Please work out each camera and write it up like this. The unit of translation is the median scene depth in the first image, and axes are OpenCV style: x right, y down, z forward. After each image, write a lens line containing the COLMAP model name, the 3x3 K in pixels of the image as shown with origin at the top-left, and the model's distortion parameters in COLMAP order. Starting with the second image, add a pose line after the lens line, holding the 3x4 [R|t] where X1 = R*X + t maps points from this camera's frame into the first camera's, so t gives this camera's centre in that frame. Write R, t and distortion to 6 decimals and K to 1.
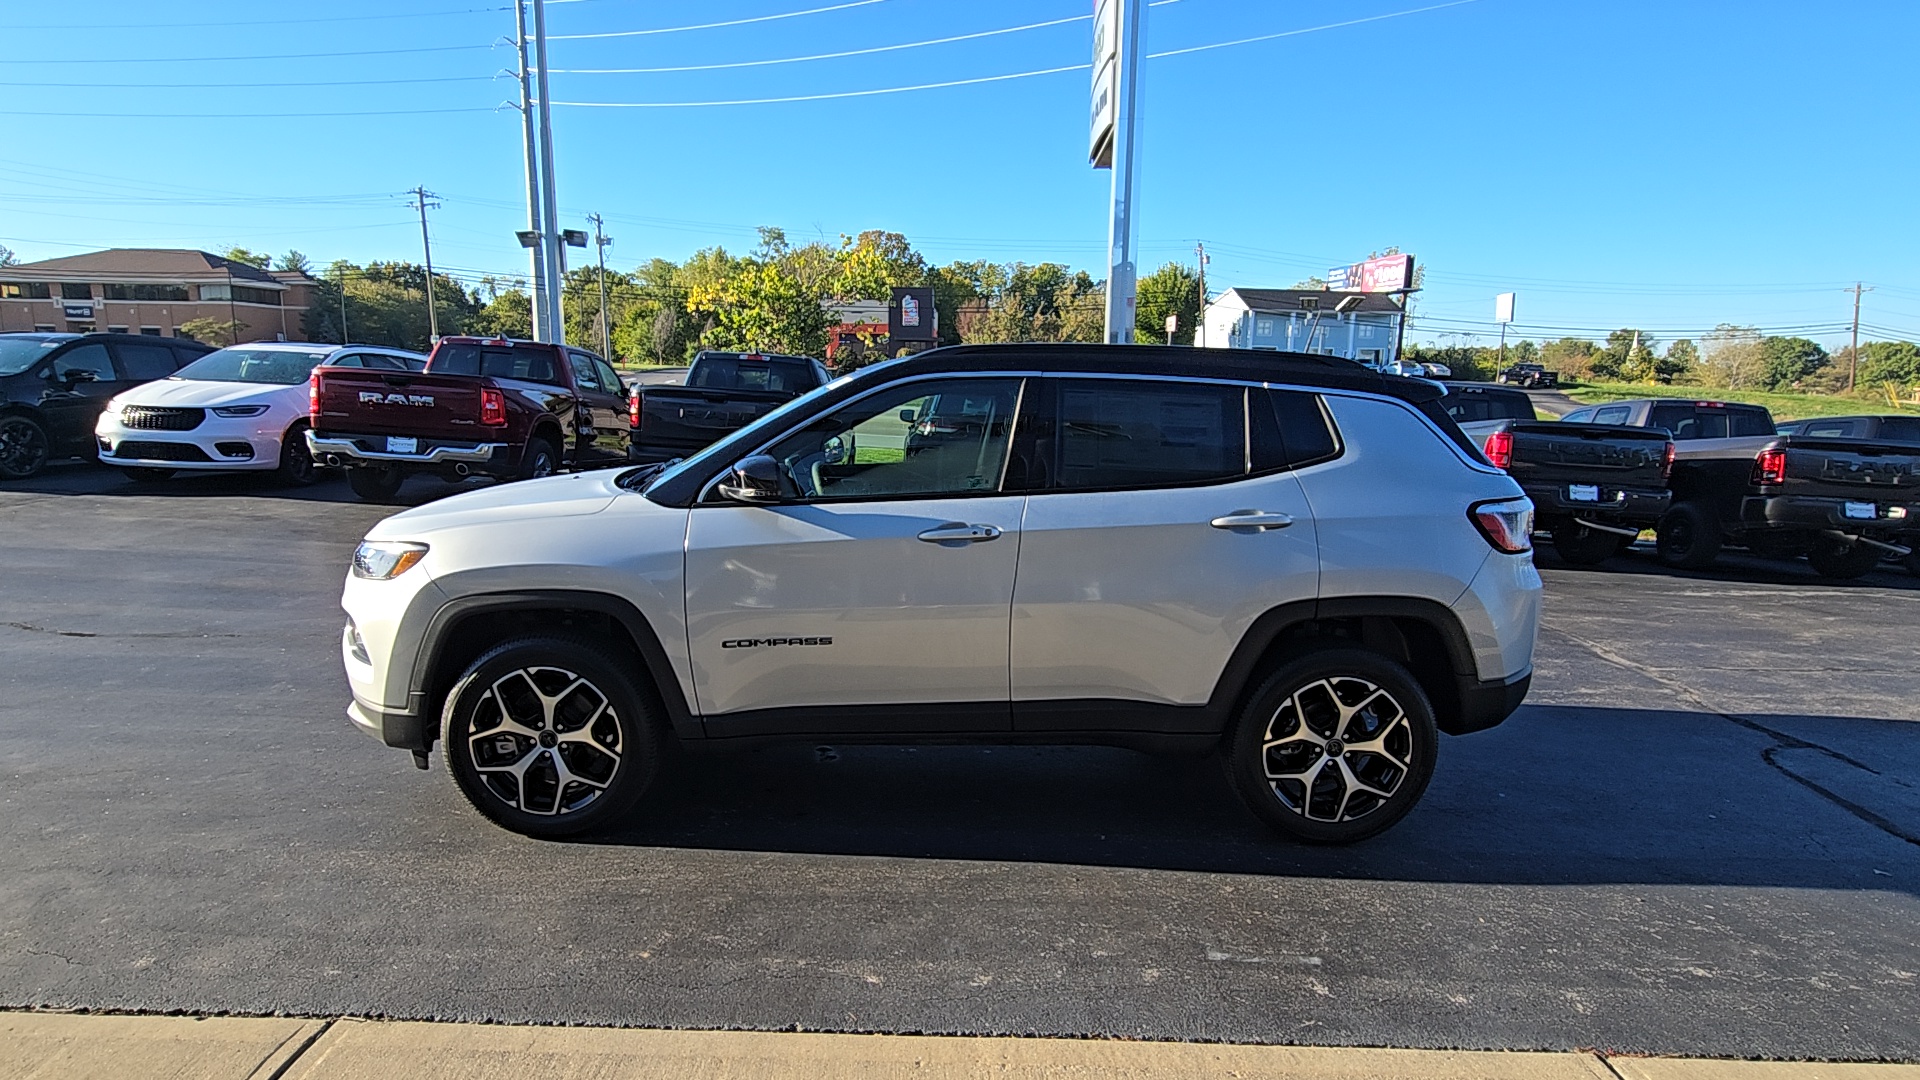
lens RADIAL K [[968.0, 0, 953.9], [0, 968.0, 540.2], [0, 0, 1]] dist [0.000830, -0.001435]
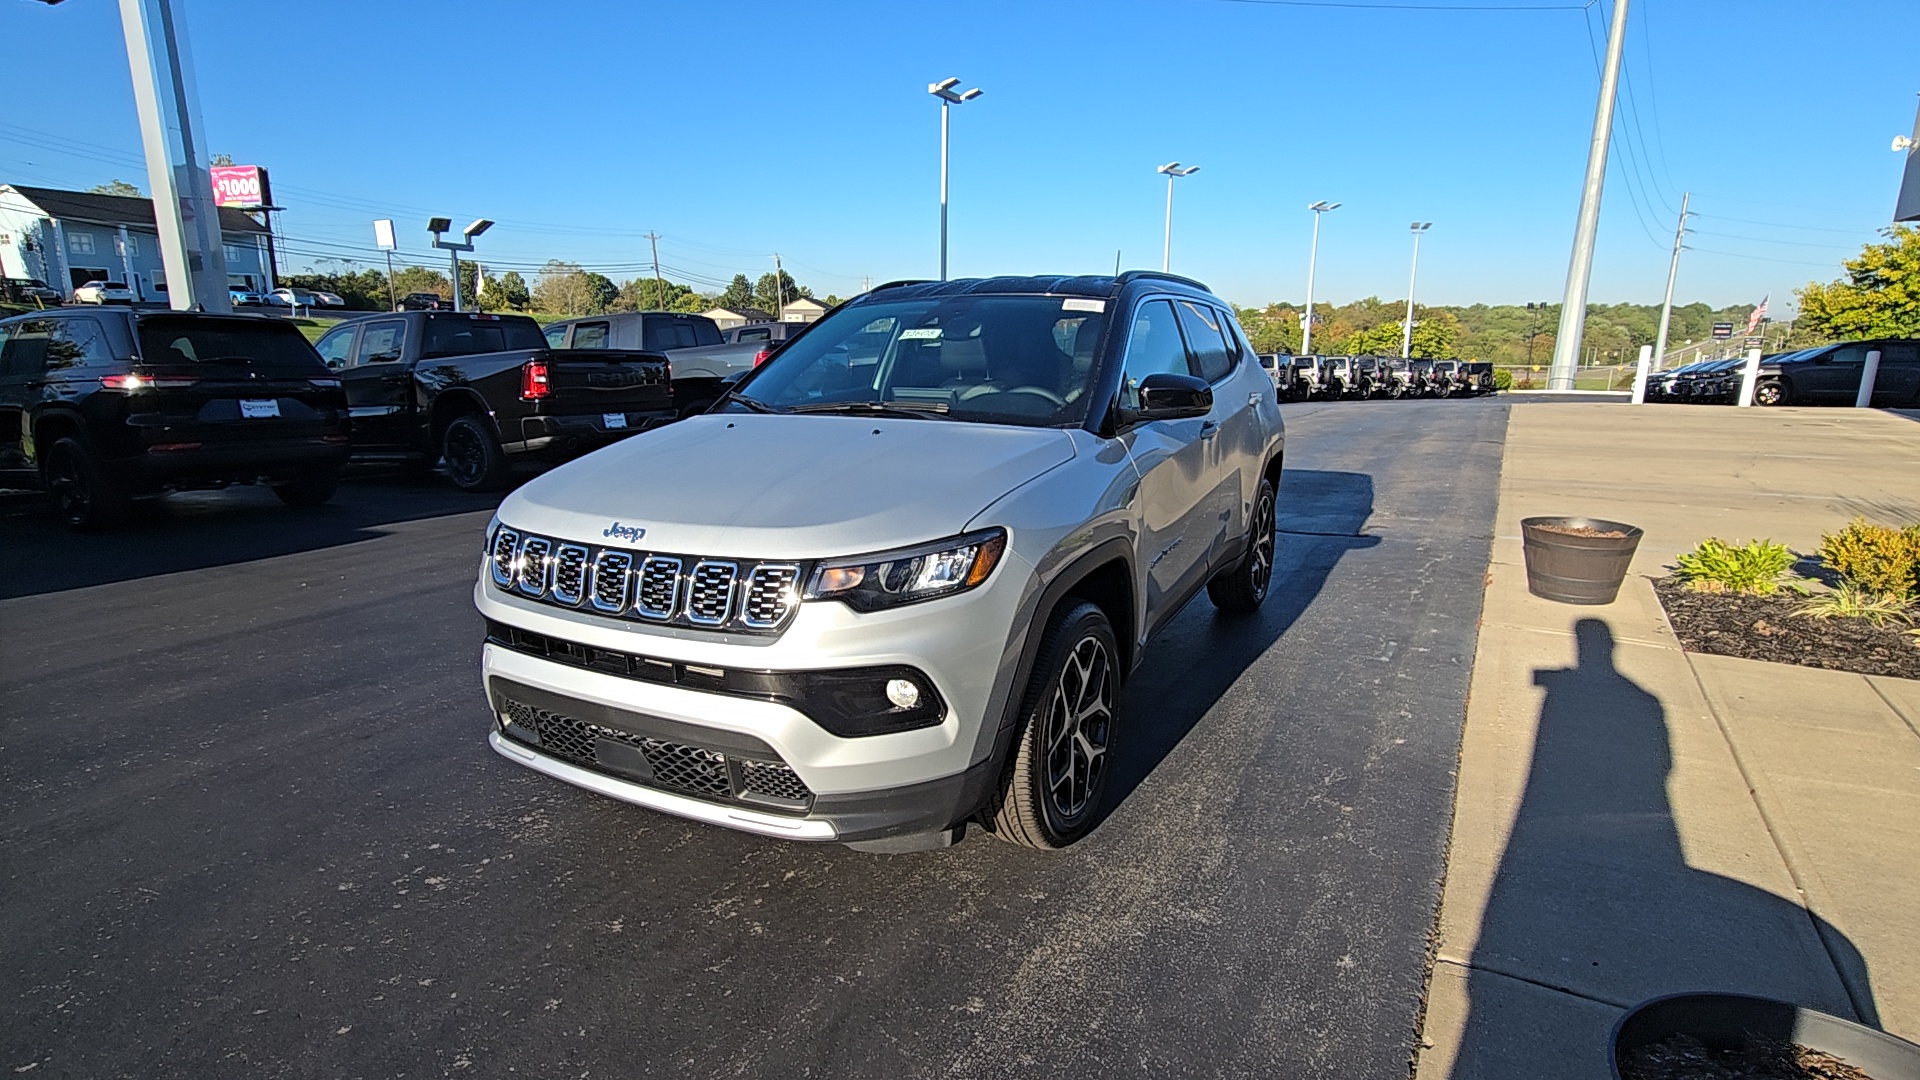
lens RADIAL K [[968.0, 0, 945.8], [0, 968.0, 540.3], [0, 0, 1]] dist [0.000830, -0.001435]
pose [[0.496265, -0.206847, 0.843170, -0.555354], [0.147471, 0.977173, 0.152924, -0.048535], [-0.855554, 0.048453, 0.515441, 0.304206]]
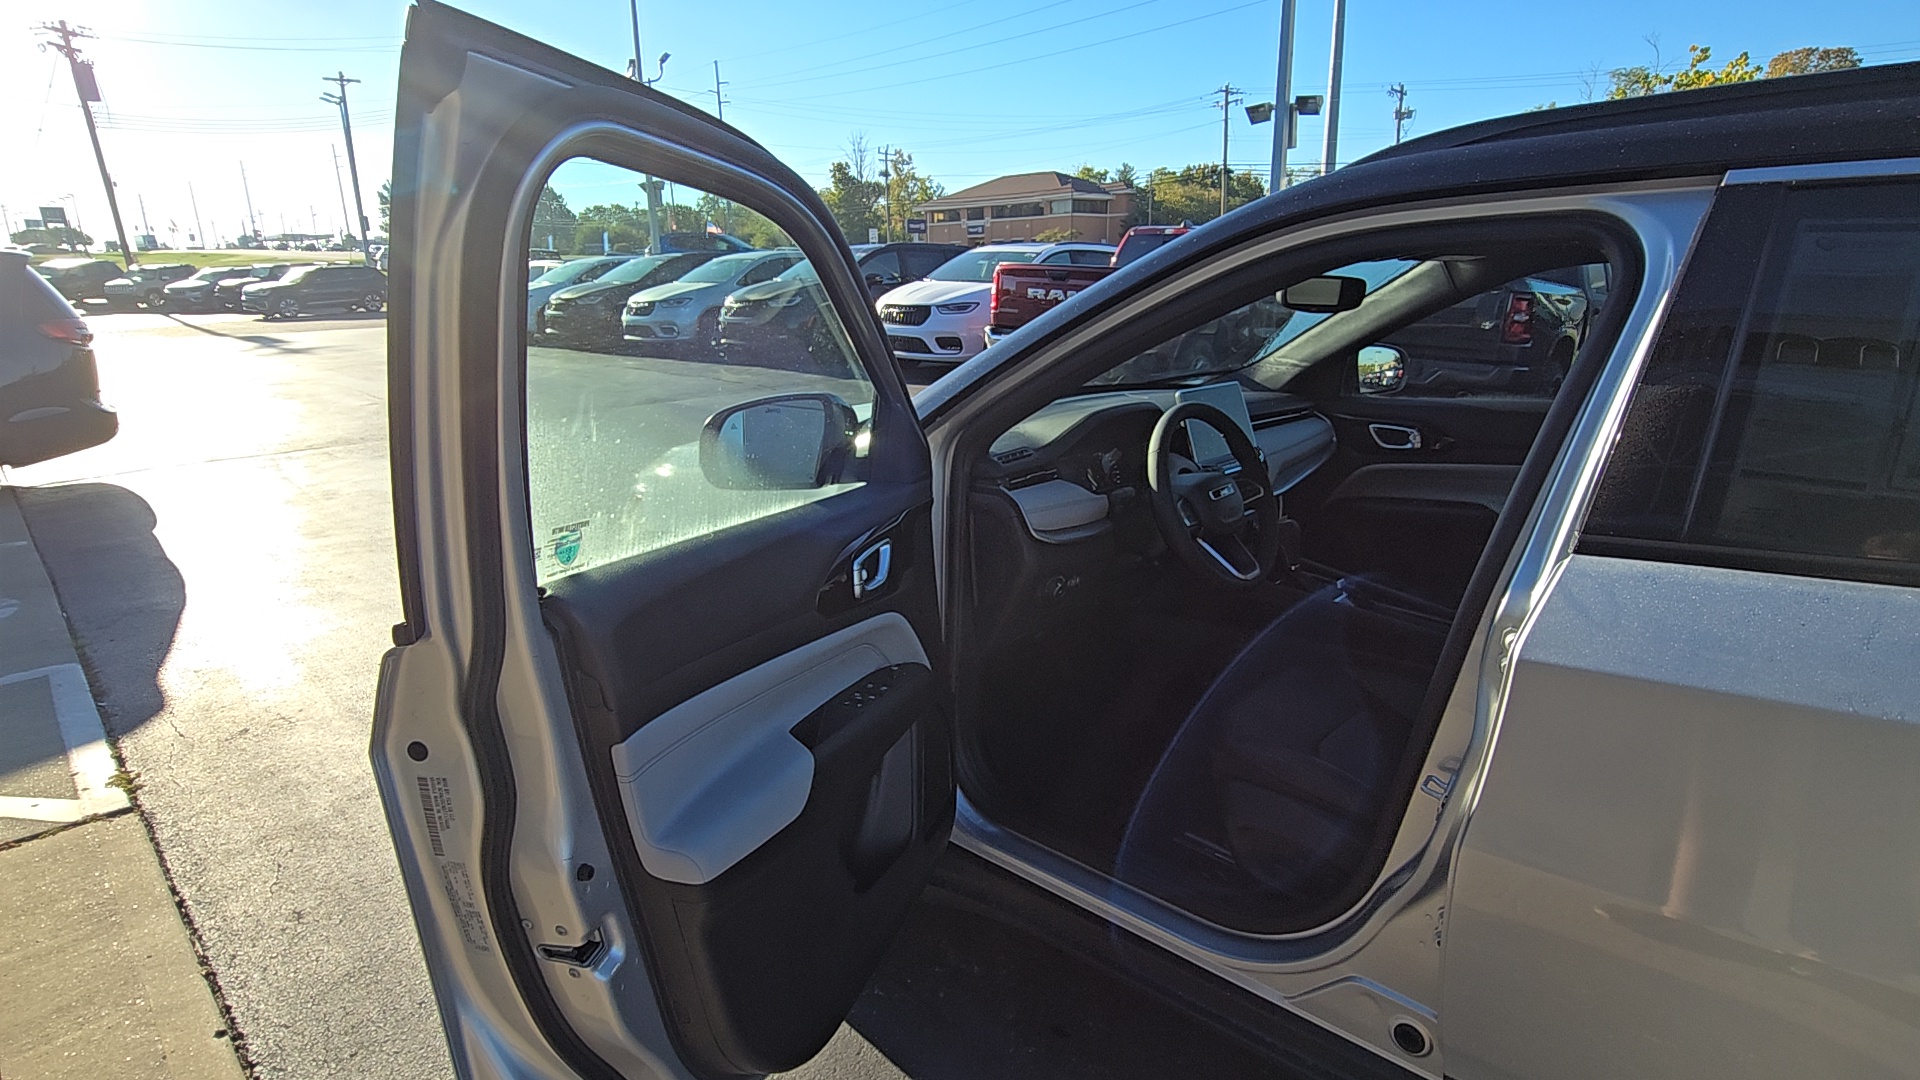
lens RADIAL K [[968.0, 0, 952.6], [0, 968.0, 543.7], [0, 0, 1]] dist [0.000830, -0.001435]
pose [[0.724273, 0.156449, -0.671530, 0.067099], [-0.082734, 0.986601, 0.140620, -0.037029], [0.684532, -0.046289, 0.727512, 0.286375]]
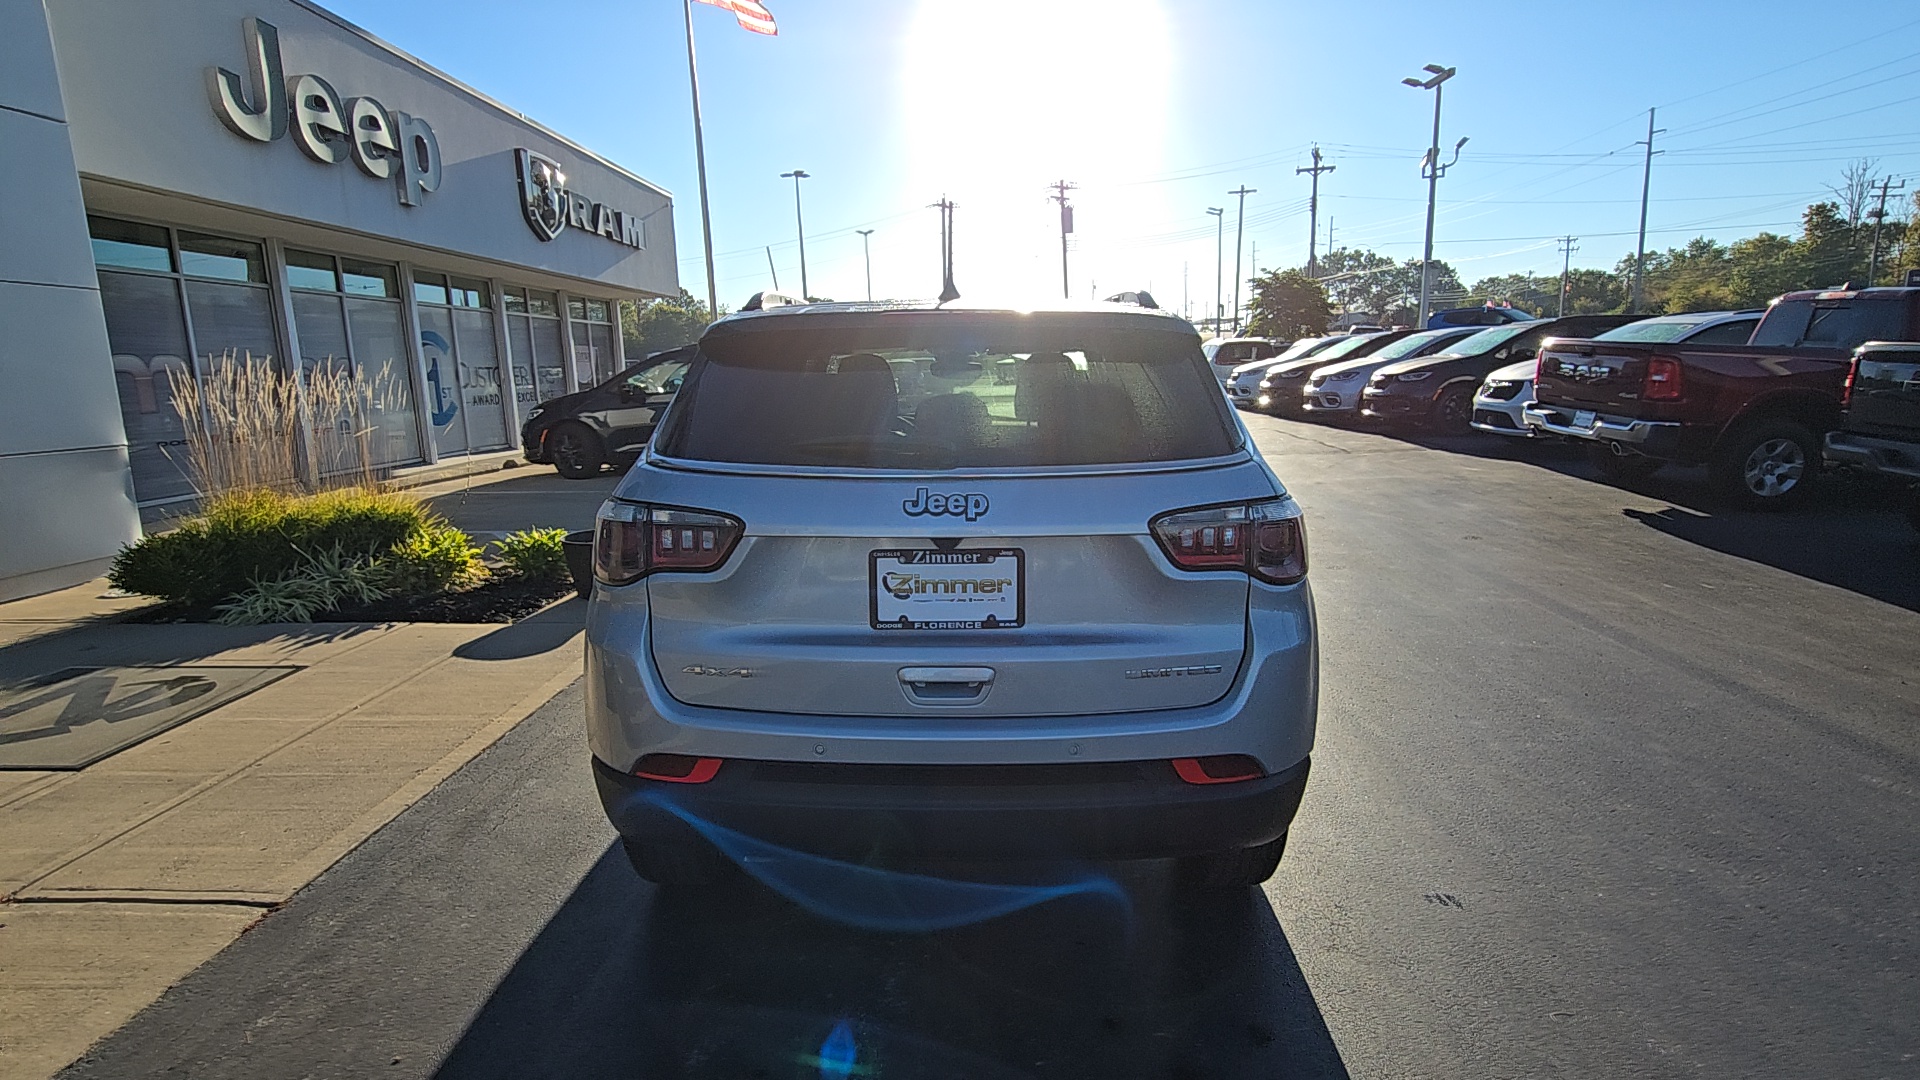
lens RADIAL K [[968.0, 0, 949.6], [0, 968.0, 545.2], [0, 0, 1]] dist [0.000830, -0.001435]
pose [[-0.034912, 0.164247, -0.985801, 0.585600], [-0.138529, 0.976085, 0.167534, -0.072999], [0.989743, 0.142411, -0.011324, 0.596790]]
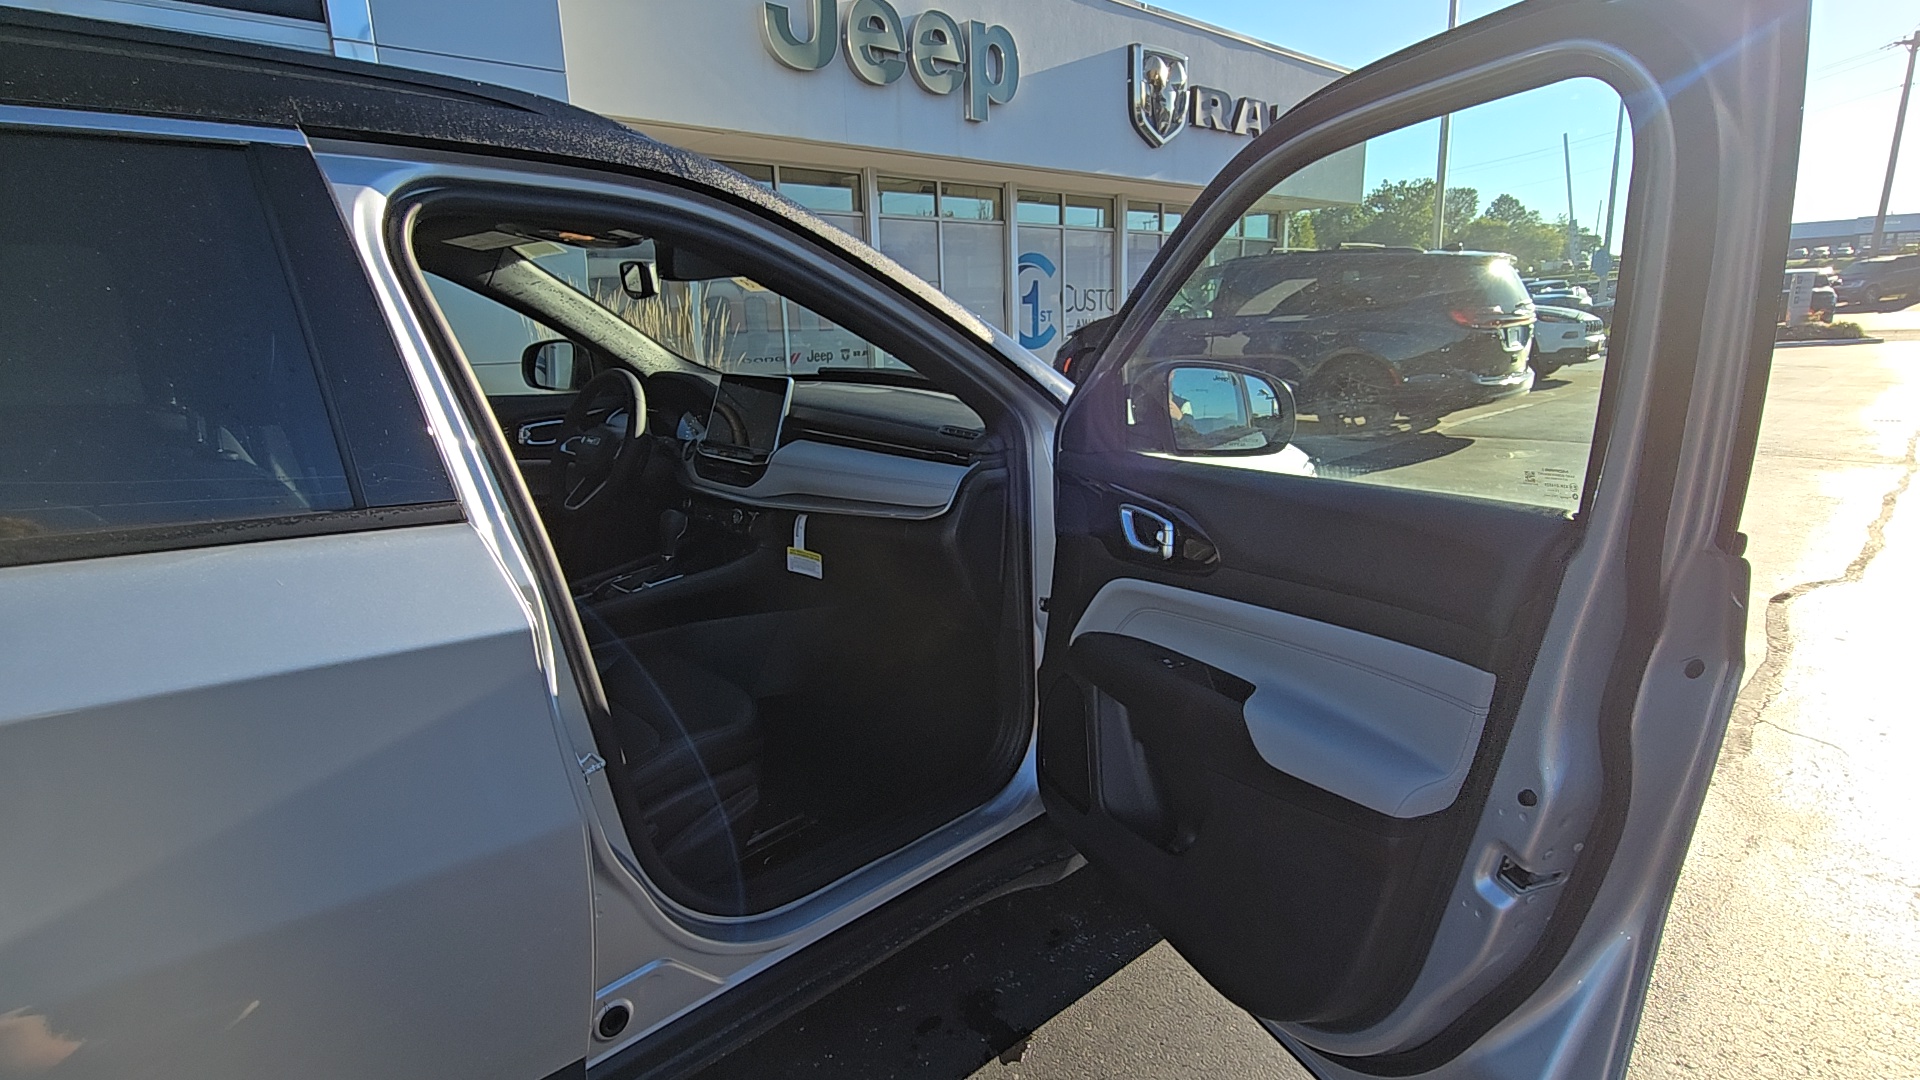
lens RADIAL K [[968.0, 0, 950.4], [0, 968.0, 546.4], [0, 0, 1]] dist [0.000830, -0.001435]
pose [[-0.724417, 0.162017, -0.670052, 0.081081], [-0.101426, 0.936361, 0.336066, -0.111750], [0.681859, 0.311412, -0.661884, 0.859149]]
